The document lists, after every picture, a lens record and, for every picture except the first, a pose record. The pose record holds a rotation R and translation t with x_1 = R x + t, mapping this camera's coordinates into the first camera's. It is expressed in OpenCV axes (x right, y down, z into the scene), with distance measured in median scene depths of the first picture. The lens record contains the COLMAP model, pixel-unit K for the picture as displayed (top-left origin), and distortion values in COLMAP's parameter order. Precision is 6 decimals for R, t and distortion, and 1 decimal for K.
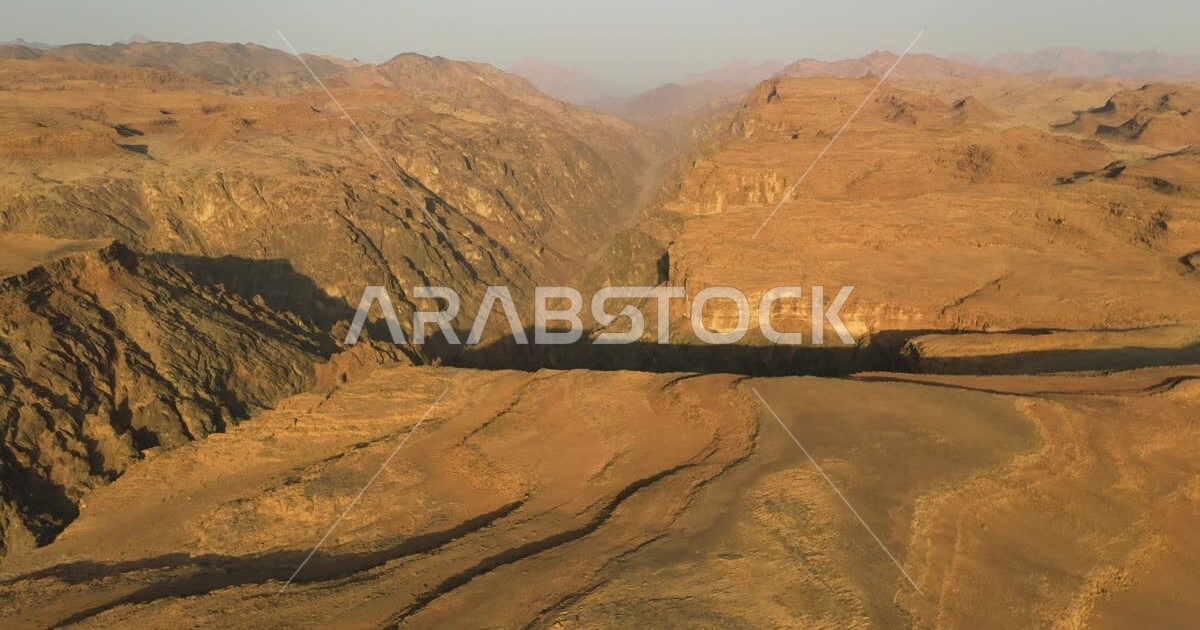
lens RADIAL K [[1005.2, 0, 600.8], [0, 1005.2, 315.0], [0, 0, 1]] dist [0.044707, 0.002690]
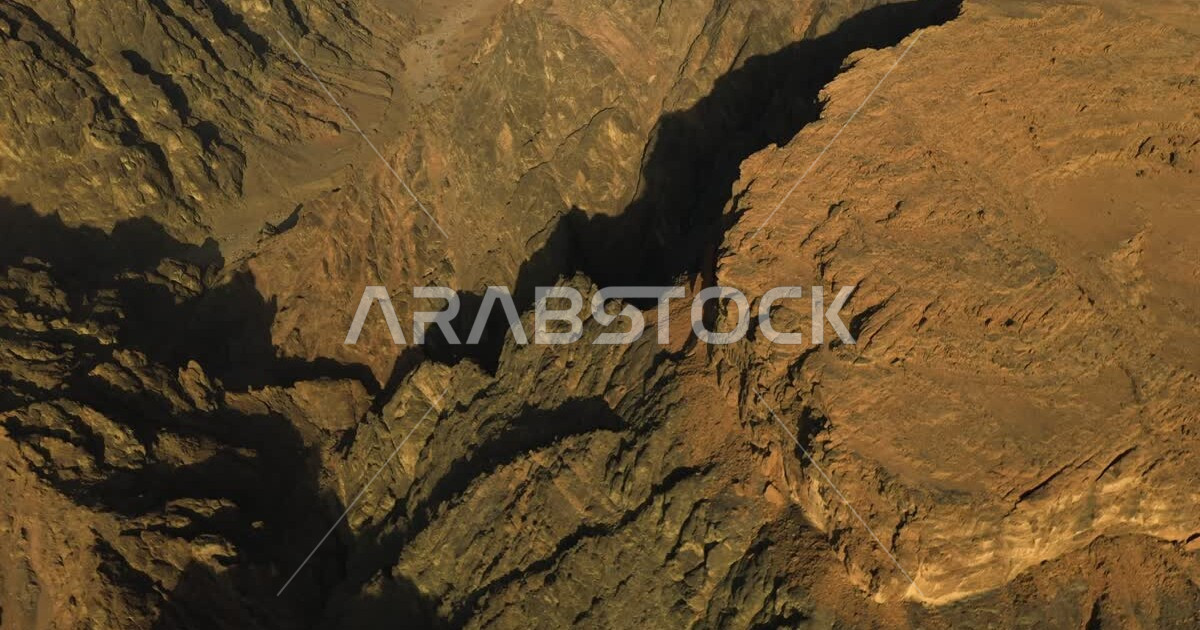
lens RADIAL K [[1005.2, 0, 598.3], [0, 1005.2, 314.7], [0, 0, 1]] dist [0.044707, 0.002690]
pose [[0.987956, -0.109745, 0.109080, -0.011447], [0.062277, 0.927358, 0.368956, -0.115515], [-0.141647, -0.357719, 0.923024, 0.396718]]
